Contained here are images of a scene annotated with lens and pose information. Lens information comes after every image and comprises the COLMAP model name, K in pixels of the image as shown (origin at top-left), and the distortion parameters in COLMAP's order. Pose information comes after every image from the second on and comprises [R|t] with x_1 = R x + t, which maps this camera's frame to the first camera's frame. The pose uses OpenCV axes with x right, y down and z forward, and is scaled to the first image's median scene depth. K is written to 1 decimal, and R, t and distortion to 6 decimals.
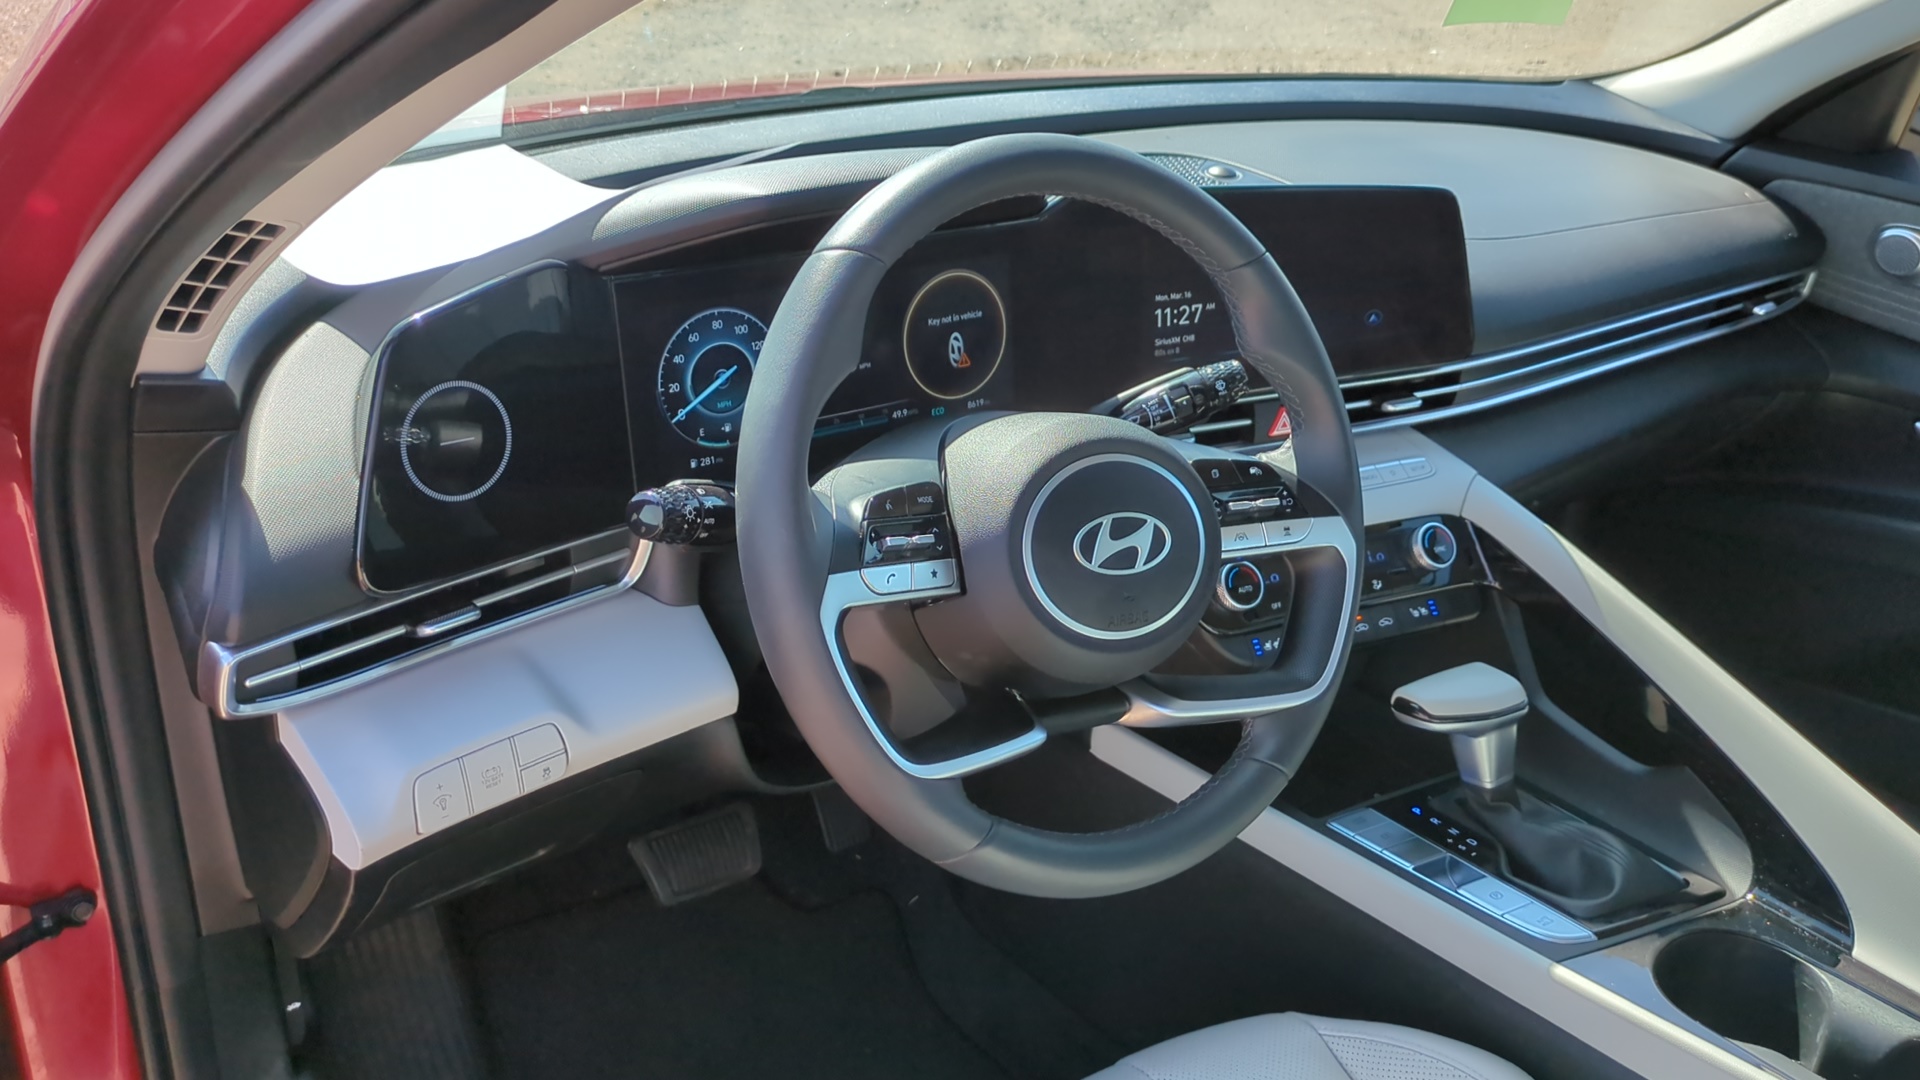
lens RADIAL K [[1650.8, 0, 977.5], [0, 1650.8, 542.8], [0, 0, 1]] dist [0.048413, -0.065487]
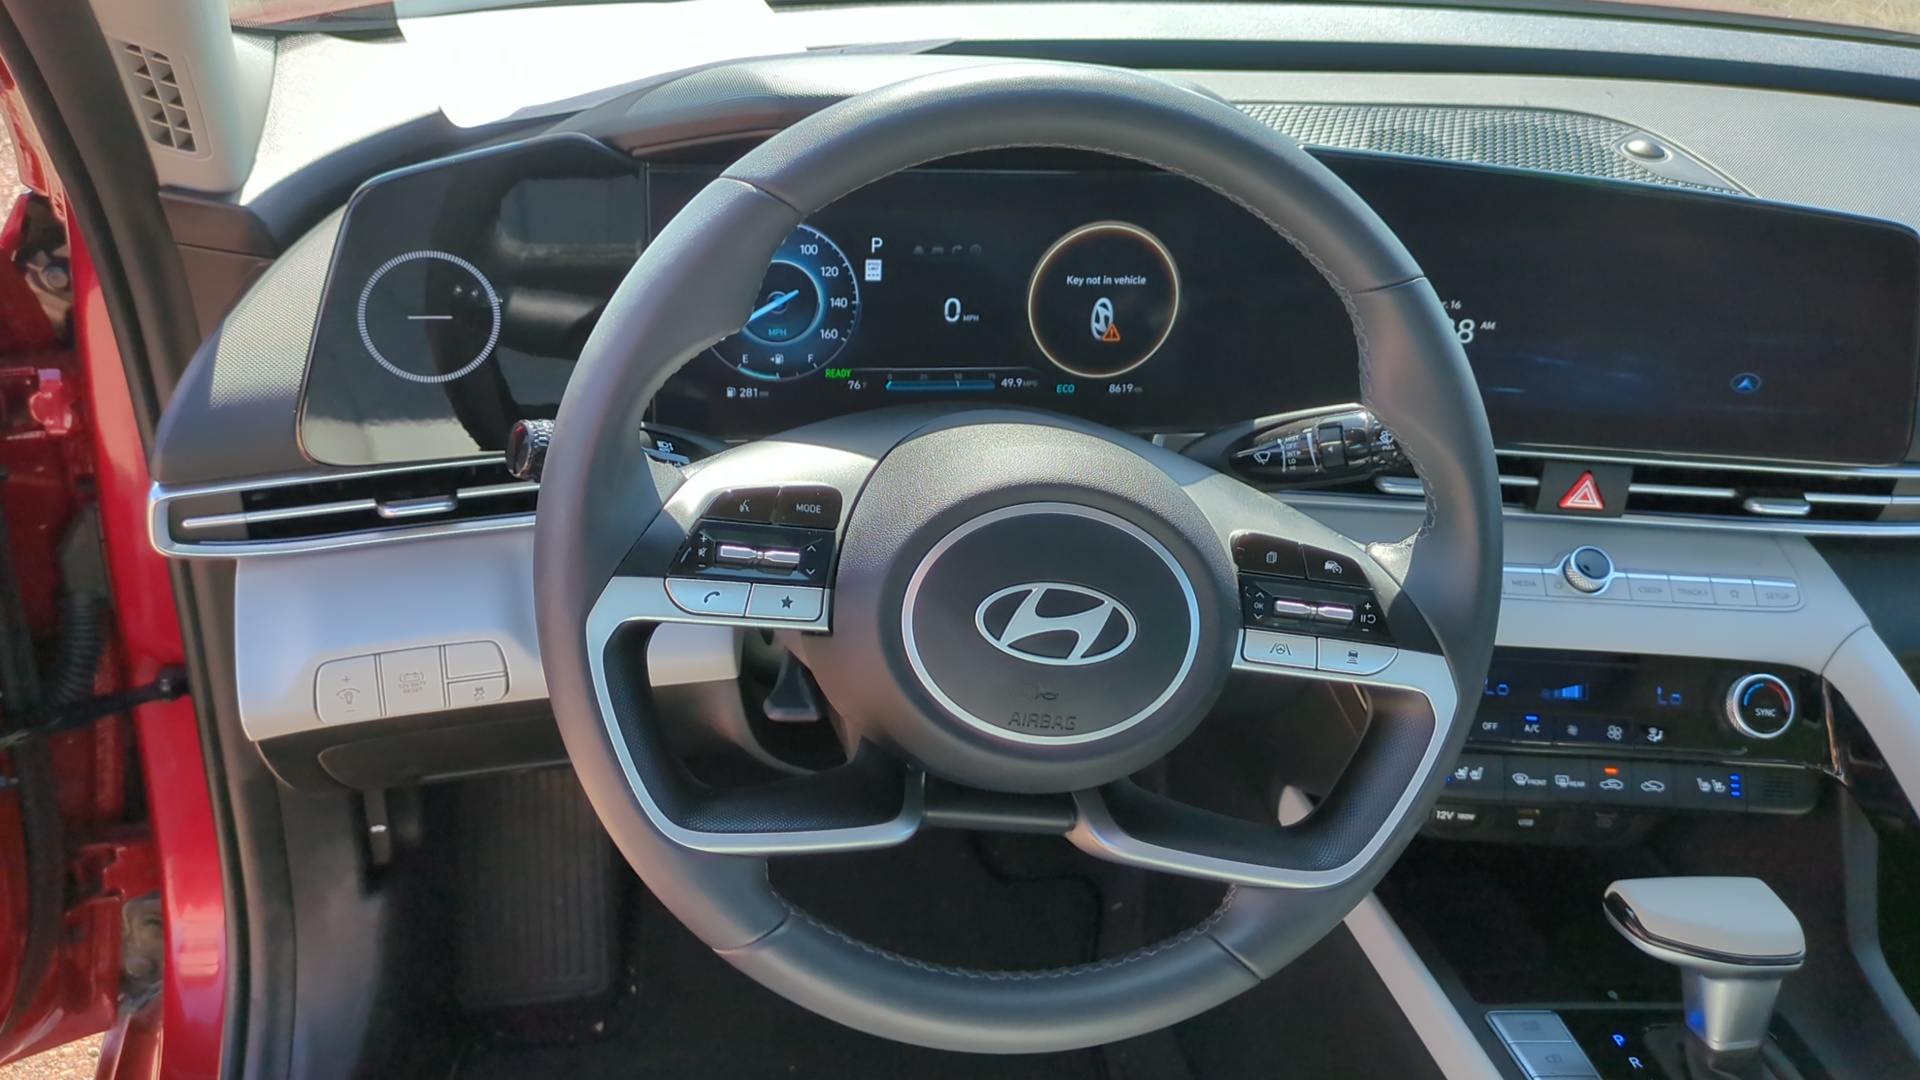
lens RADIAL K [[1650.8, 0, 964.3], [0, 1650.8, 541.0], [0, 0, 1]] dist [0.048413, -0.065487]
pose [[0.896133, 0.246204, -0.369228, 0.279925], [-0.218504, 0.968943, 0.115781, -0.100375], [0.386266, -0.023077, 0.922099, 0.247962]]
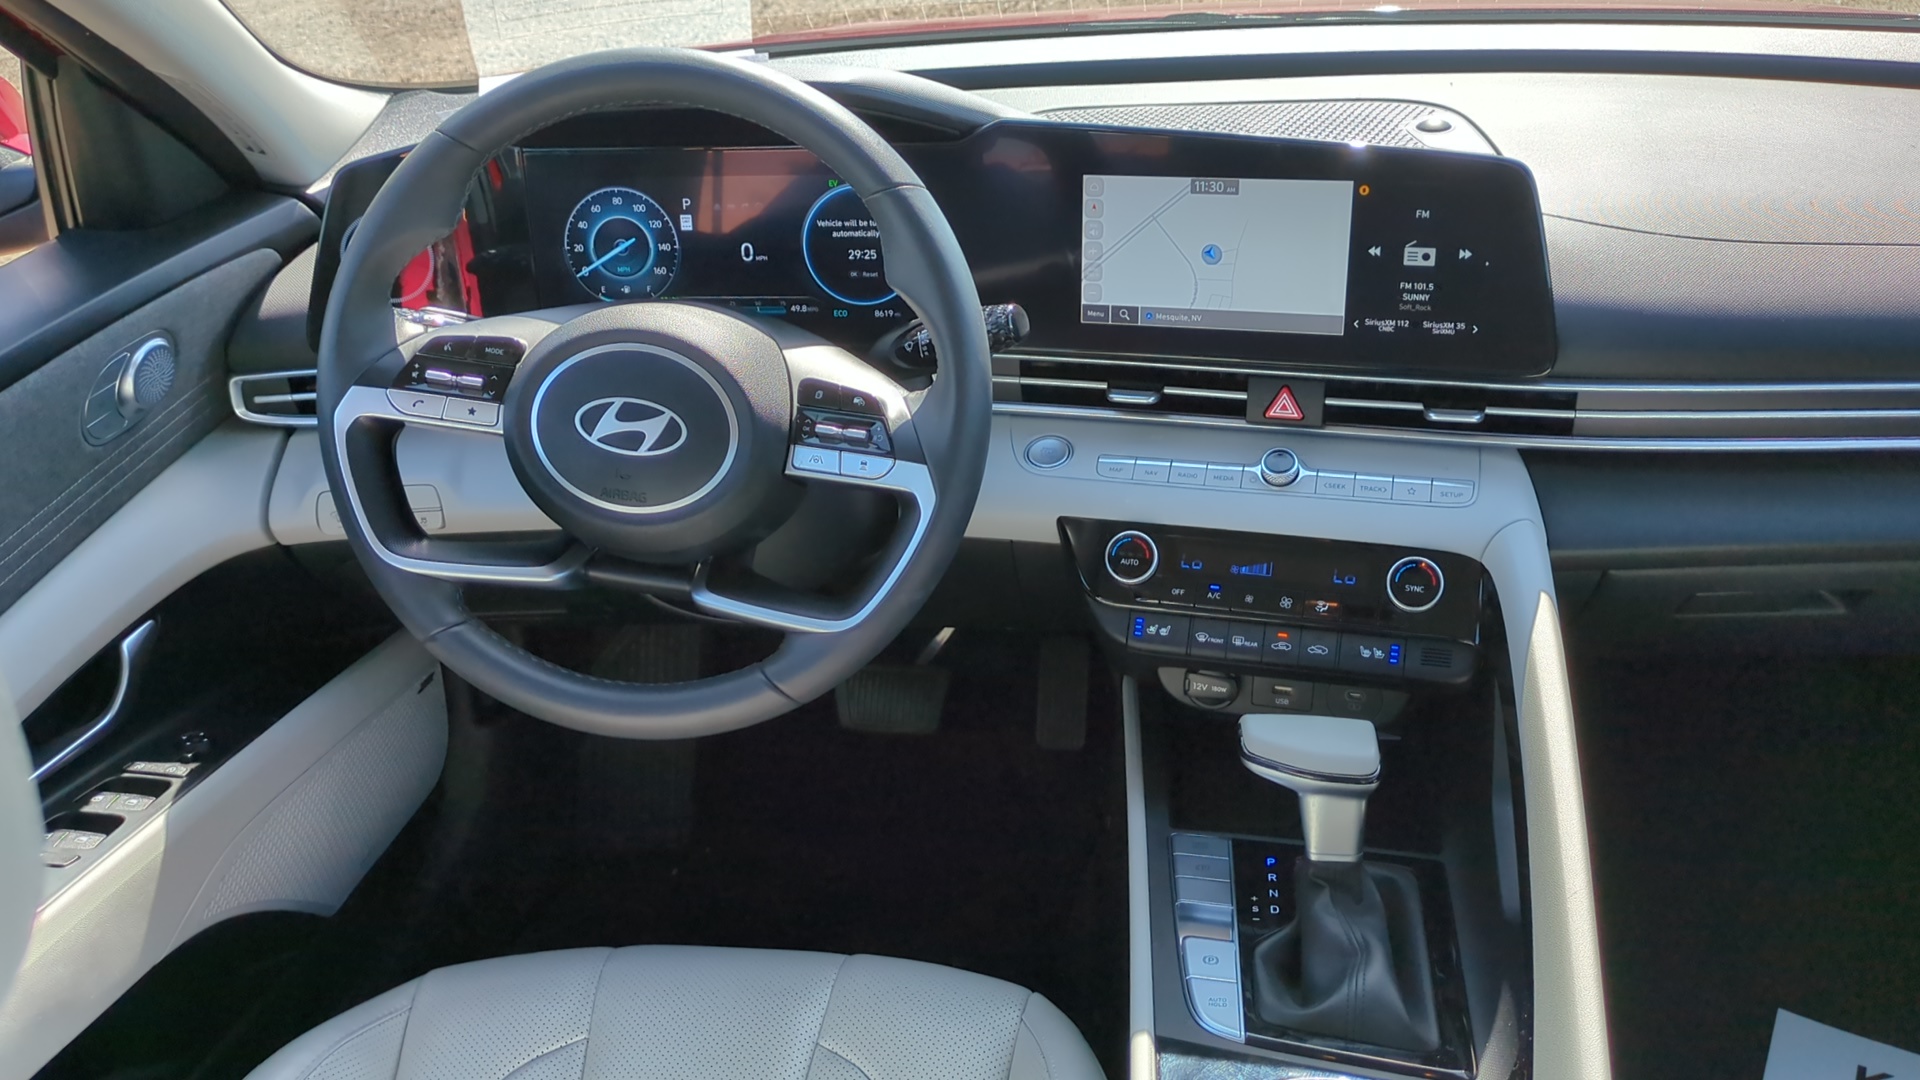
lens RADIAL K [[1650.8, 0, 967.4], [0, 1650.8, 547.0], [0, 0, 1]] dist [0.048413, -0.065487]
pose [[0.716939, 0.244888, -0.652708, 0.859275], [-0.217256, 0.968130, 0.124595, -0.093787], [0.662418, 0.052478, 0.747294, 0.288442]]
